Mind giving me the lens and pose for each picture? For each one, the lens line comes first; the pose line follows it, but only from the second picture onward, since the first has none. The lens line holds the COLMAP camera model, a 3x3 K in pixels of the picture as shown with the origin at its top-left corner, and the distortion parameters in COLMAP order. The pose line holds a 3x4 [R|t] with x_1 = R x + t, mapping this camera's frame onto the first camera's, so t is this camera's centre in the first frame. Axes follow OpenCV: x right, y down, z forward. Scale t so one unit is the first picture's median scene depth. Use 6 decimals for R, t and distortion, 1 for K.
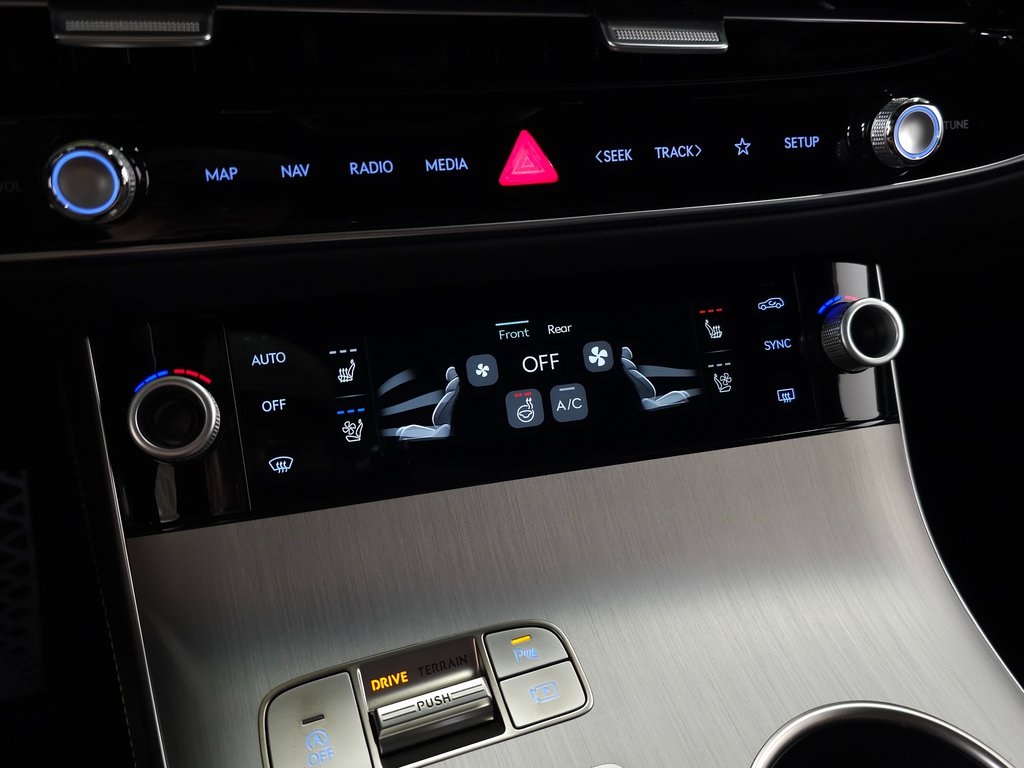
lens RADIAL K [[835.5, 0, 514.3], [0, 835.5, 382.3], [0, 0, 1]] dist [-0.011062, -0.001485]
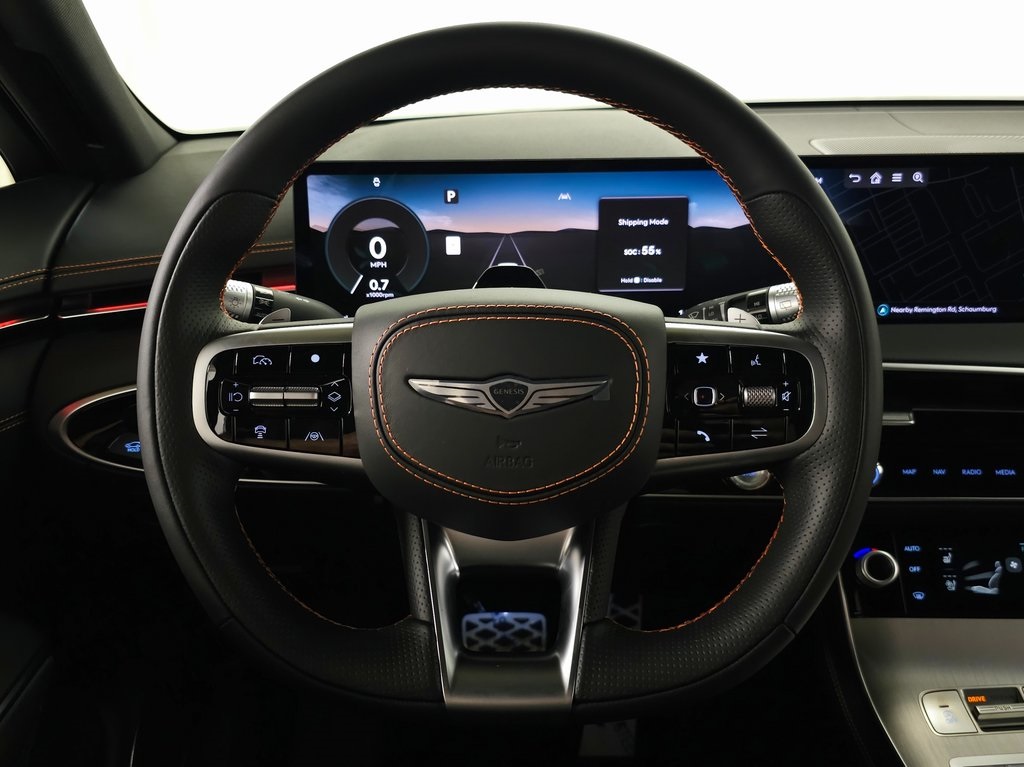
lens RADIAL K [[835.5, 0, 510.4], [0, 835.5, 388.0], [0, 0, 1]] dist [-0.011062, -0.001485]
pose [[0.924914, 0.030317, -0.378966, -0.454264], [-0.126462, 0.964585, -0.231480, 0.212987], [0.358527, 0.262024, 0.895992, -1.543391]]
